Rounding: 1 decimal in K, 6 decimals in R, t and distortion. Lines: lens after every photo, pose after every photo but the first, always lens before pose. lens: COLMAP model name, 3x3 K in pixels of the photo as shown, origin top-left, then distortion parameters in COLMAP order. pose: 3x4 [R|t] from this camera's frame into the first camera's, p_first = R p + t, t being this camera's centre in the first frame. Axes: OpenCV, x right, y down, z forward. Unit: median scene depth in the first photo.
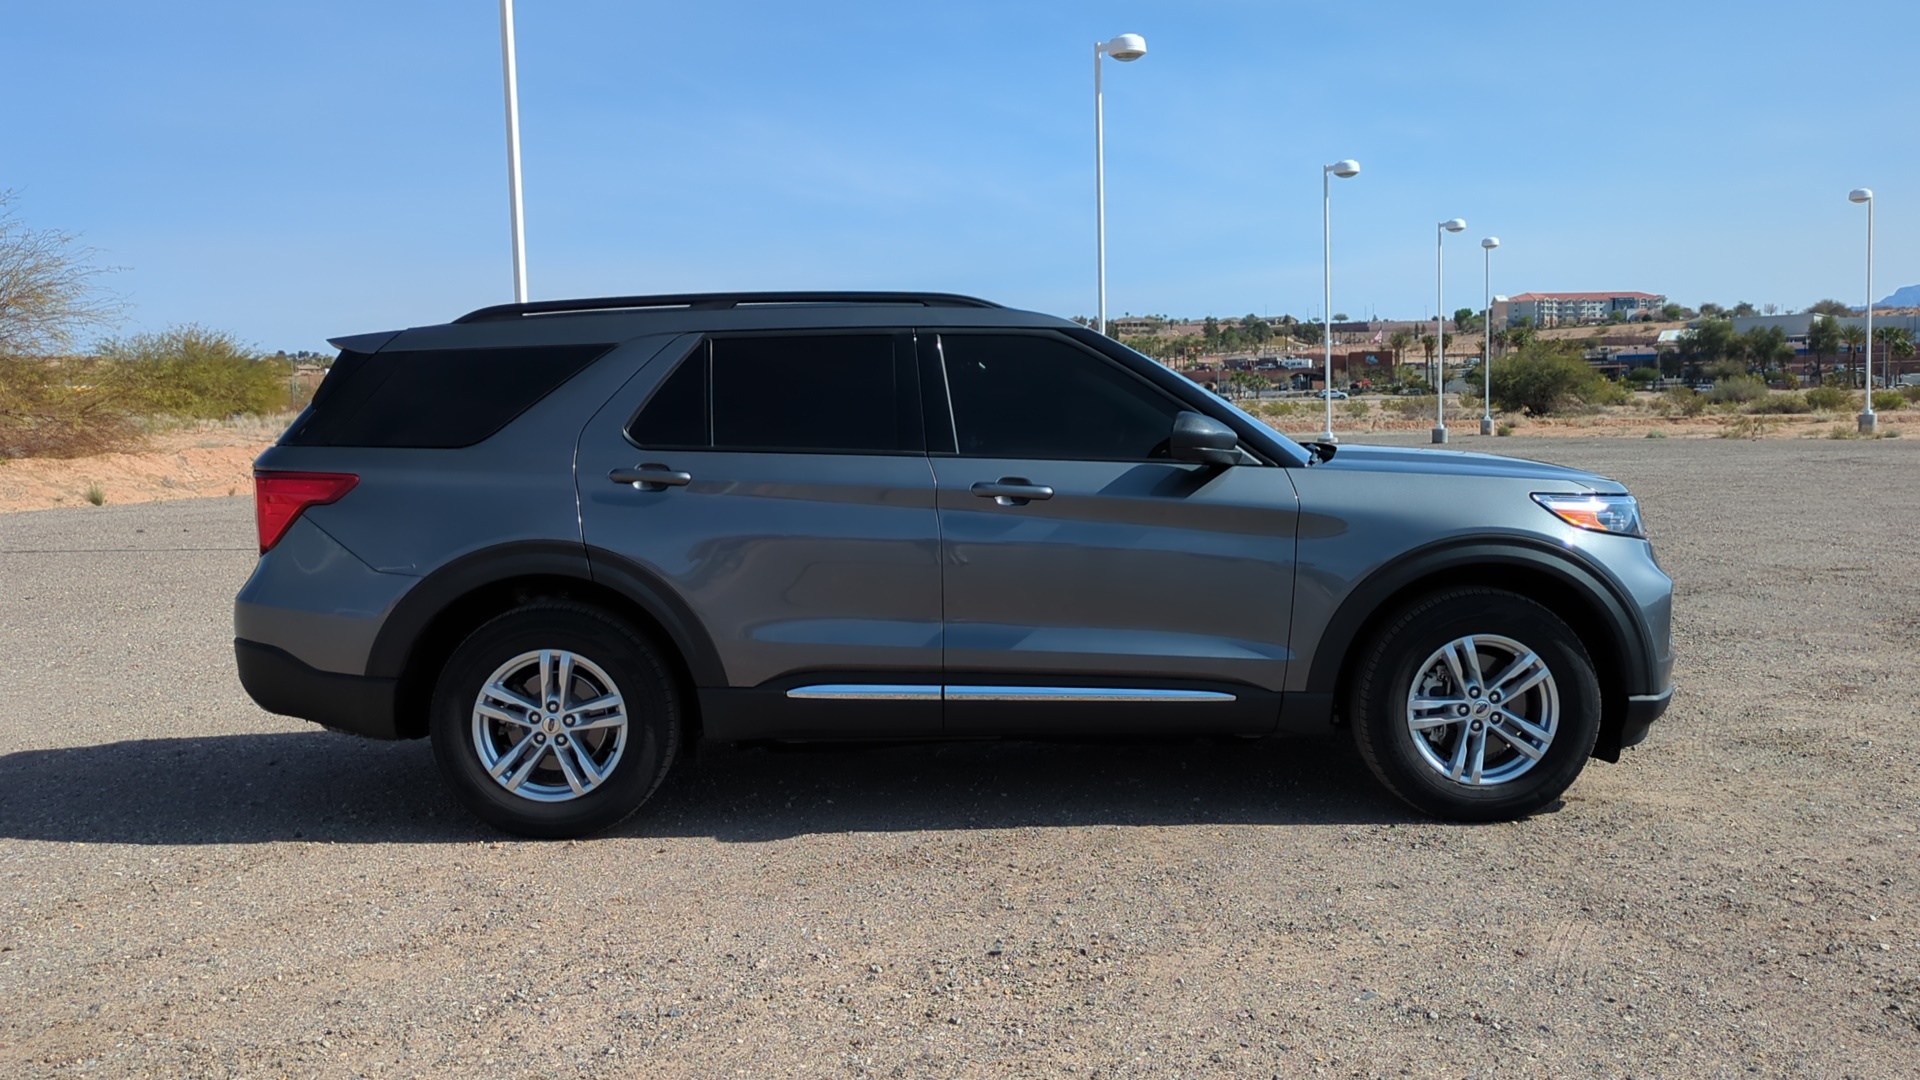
lens RADIAL K [[1663.2, 0, 967.9], [0, 1663.2, 528.9], [0, 0, 1]] dist [0.057960, -0.055322]
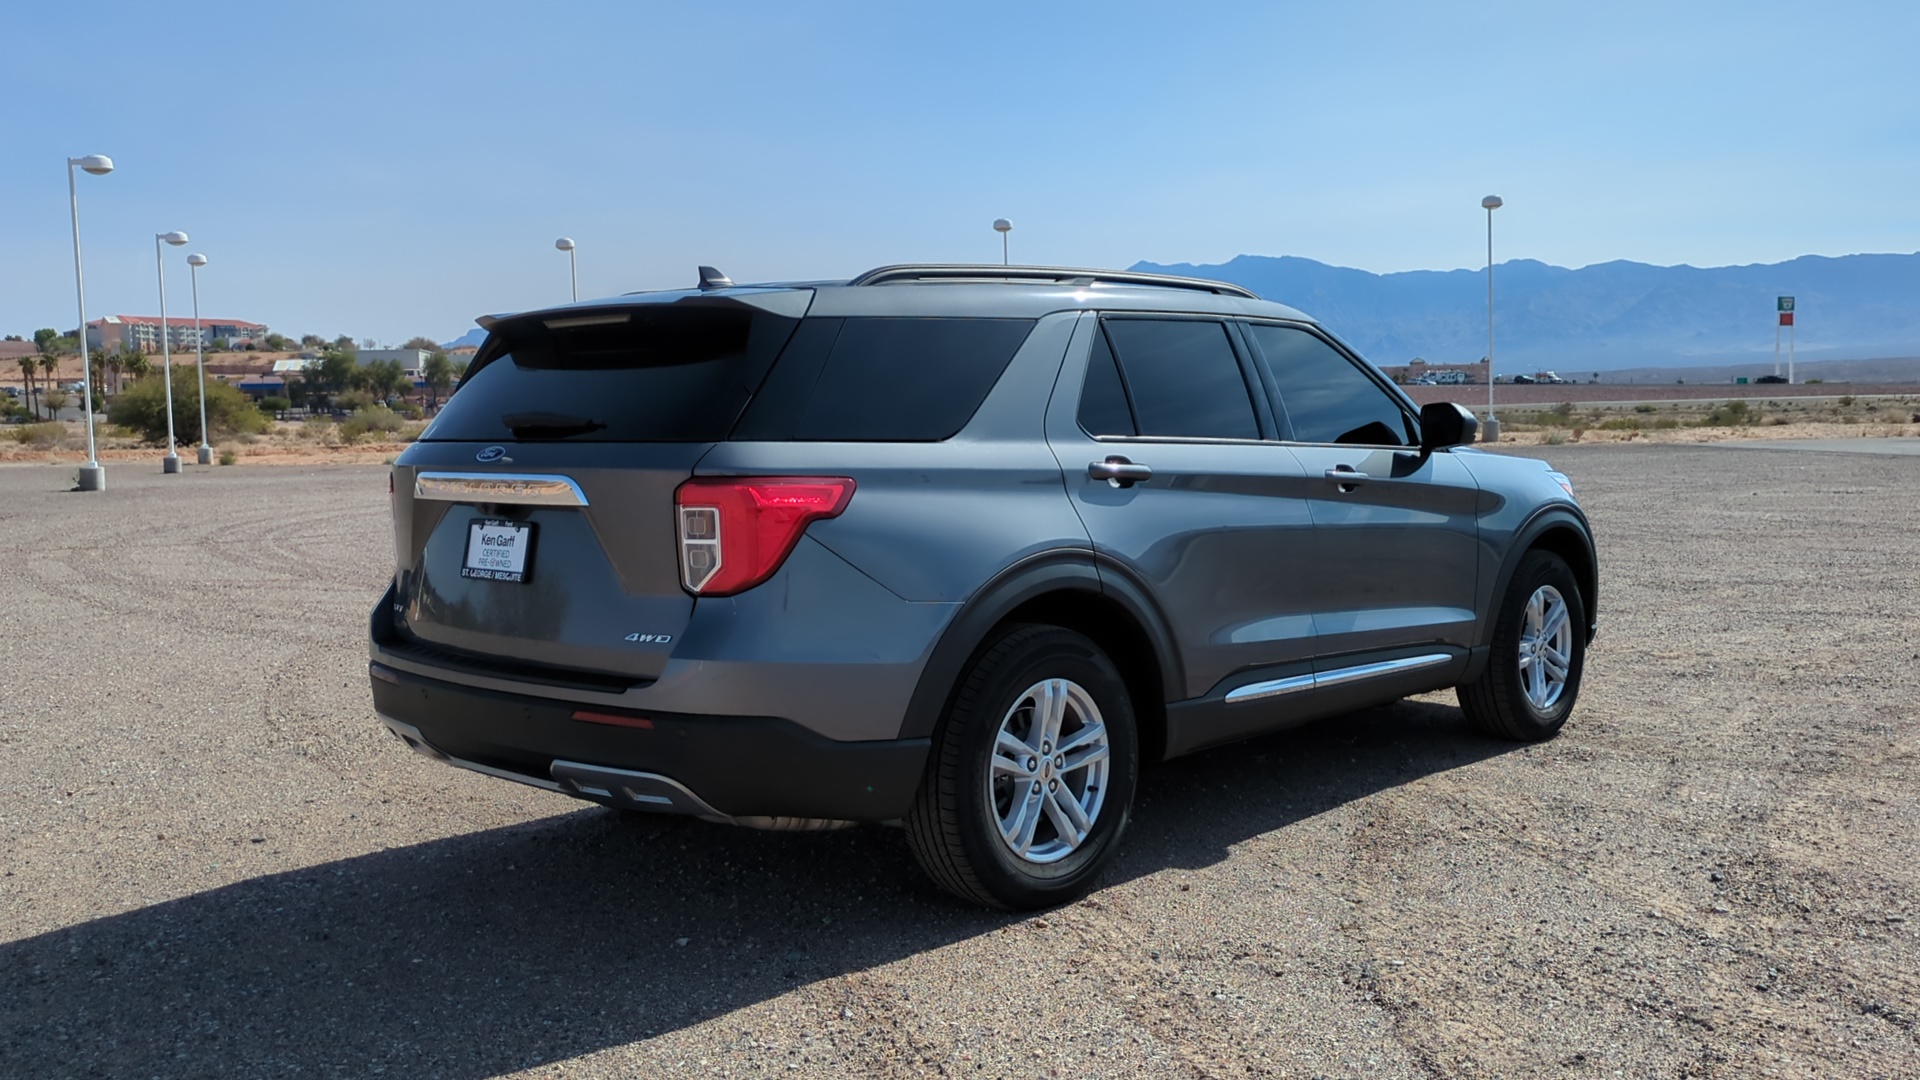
lens RADIAL K [[1663.2, 0, 970.8], [0, 1663.2, 541.5], [0, 0, 1]] dist [0.057960, -0.055322]
pose [[0.700904, -0.048192, 0.711626, -0.865489], [0.055639, 0.998369, 0.012810, -0.009614], [-0.711082, 0.030615, 0.702442, 0.437299]]
